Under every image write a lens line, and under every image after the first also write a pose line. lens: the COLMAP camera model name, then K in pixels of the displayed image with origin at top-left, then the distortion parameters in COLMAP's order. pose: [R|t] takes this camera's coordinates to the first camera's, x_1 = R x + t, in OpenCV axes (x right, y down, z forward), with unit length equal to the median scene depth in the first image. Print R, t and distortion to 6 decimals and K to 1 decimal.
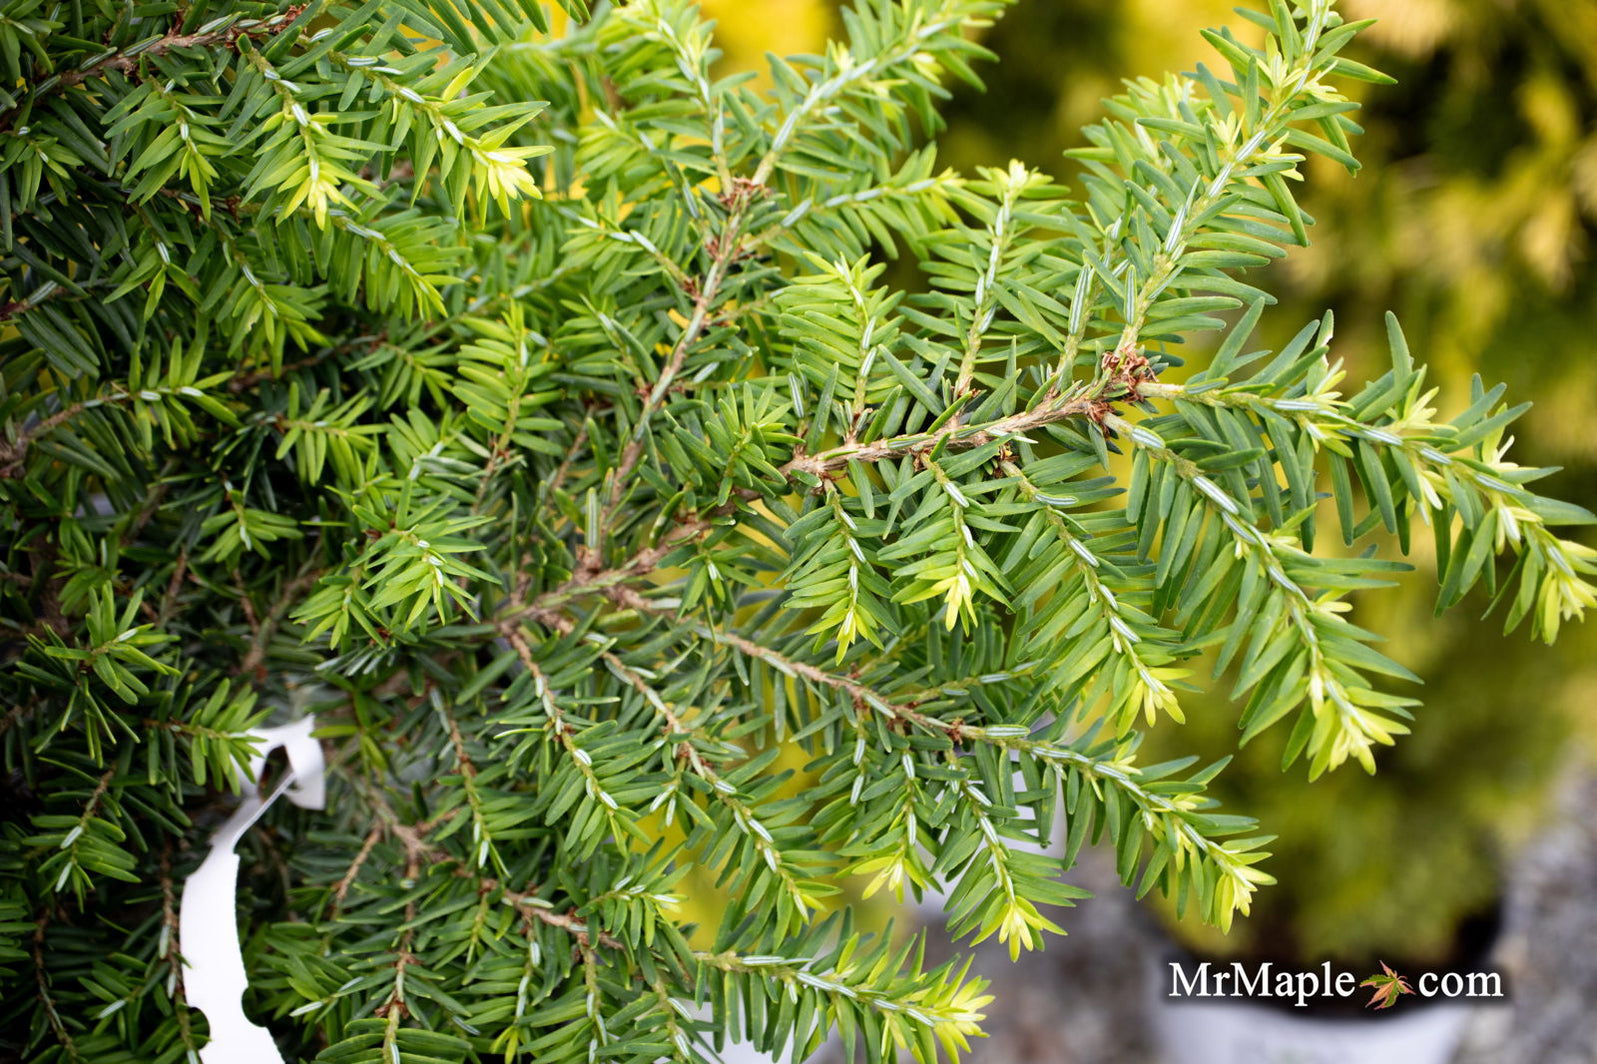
lens RADIAL K [[2393.2, 0, 761.9], [0, 2393.2, 638.6], [0, 0, 1]] dist [0.101982, -0.062862]
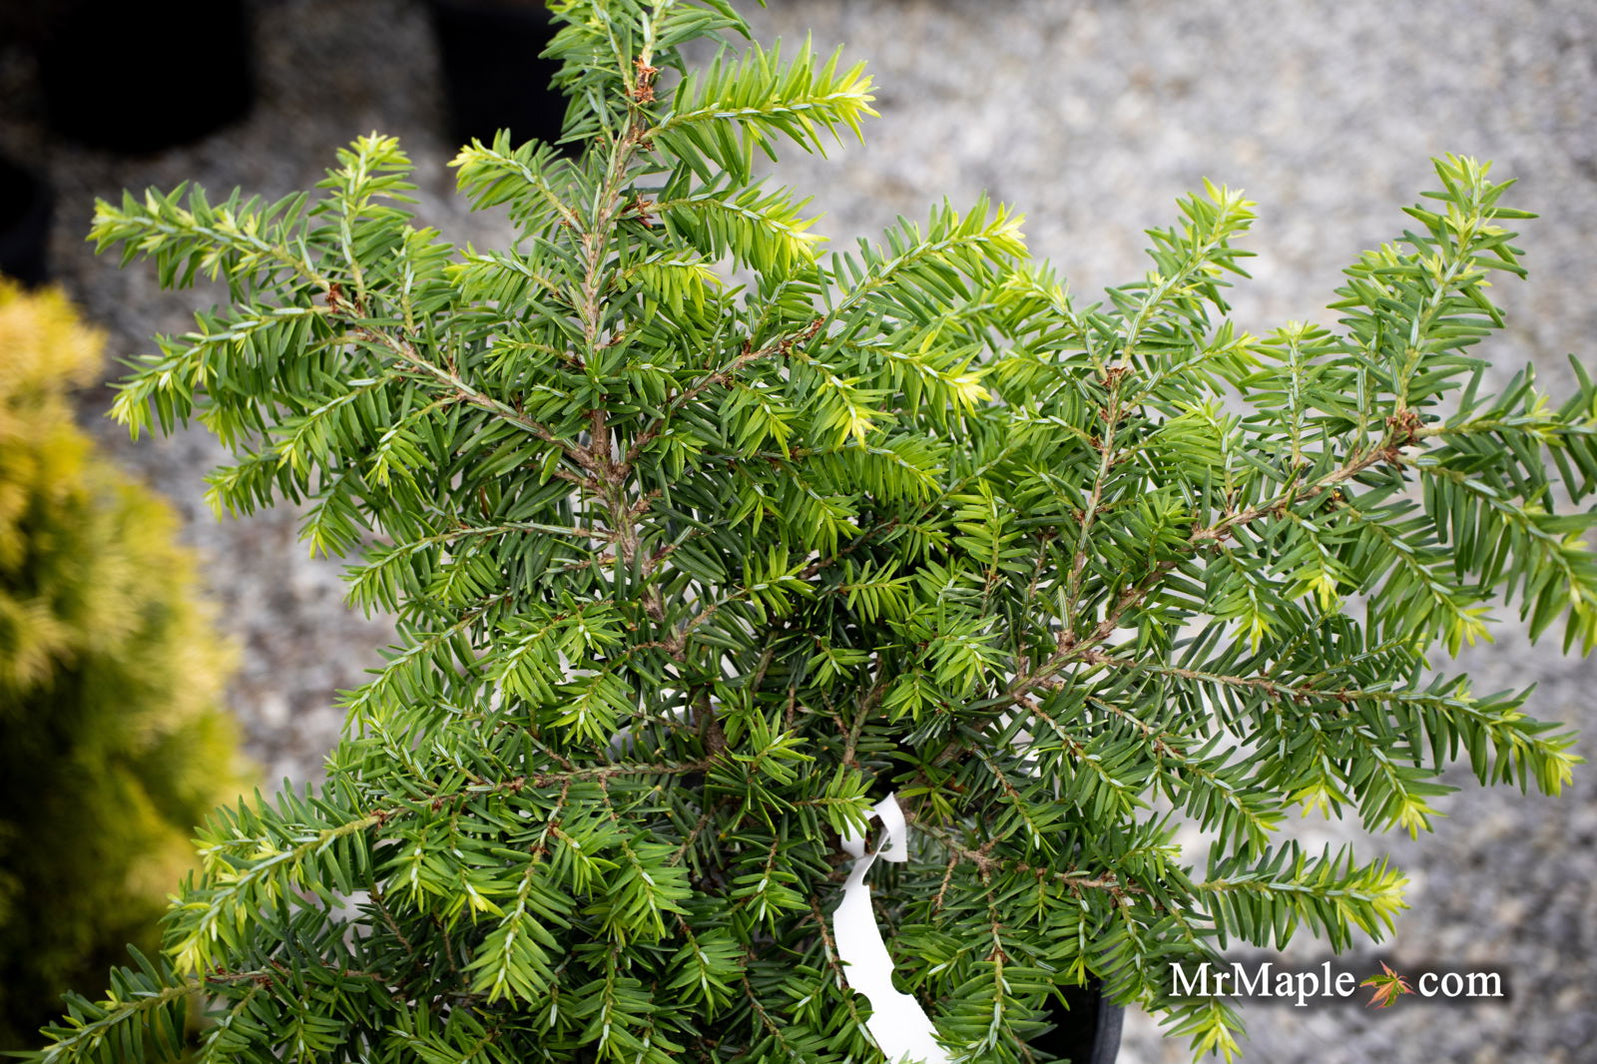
lens RADIAL K [[1856.1, 0, 798.5], [0, 1856.1, 532.0], [0, 0, 1]] dist [-0.104502, -0.005668]
pose [[0.964454, -0.203729, -0.168297, -0.028384], [0.179378, 0.972405, -0.149174, 0.048184], [0.194044, 0.113683, 0.974384, -0.153899]]
